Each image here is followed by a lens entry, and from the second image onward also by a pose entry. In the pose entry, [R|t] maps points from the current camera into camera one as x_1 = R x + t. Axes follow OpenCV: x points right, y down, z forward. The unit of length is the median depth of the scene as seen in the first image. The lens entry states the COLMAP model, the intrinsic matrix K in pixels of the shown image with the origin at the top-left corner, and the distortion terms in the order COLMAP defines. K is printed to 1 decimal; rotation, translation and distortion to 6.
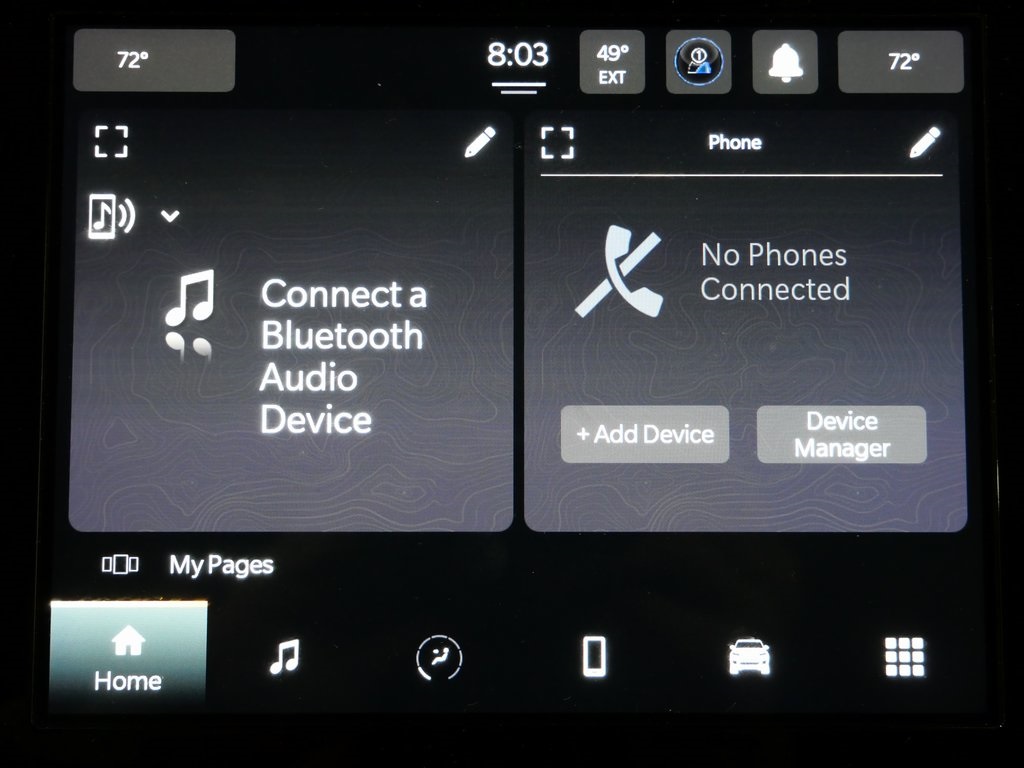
lens RADIAL K [[1594.9, 0, 512.7], [0, 1594.9, 383.9], [0, 0, 1]] dist [0.024918, 0.000000]
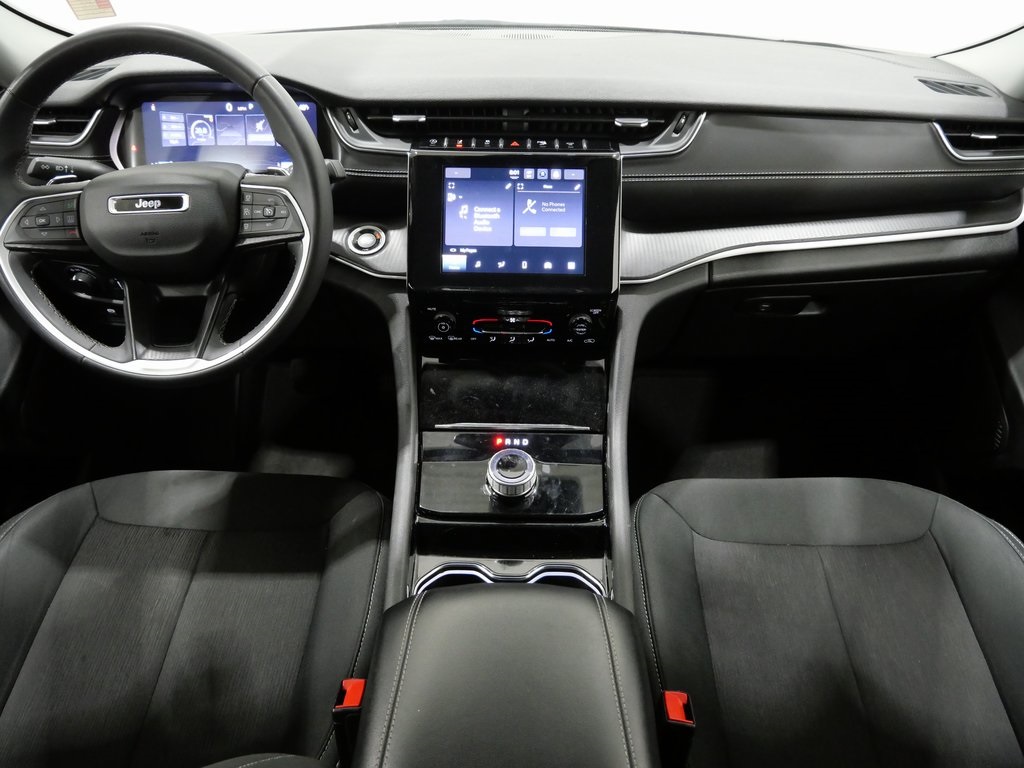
lens RADIAL K [[763.6, 0, 516.4], [0, 763.6, 385.2], [0, 0, 1]] dist [-0.007103, 0.000998]
pose [[0.999691, 0.016074, -0.018976, 0.084277], [-0.014727, 0.997500, 0.069115, 0.441655], [0.020039, -0.068814, 0.997428, -2.153902]]
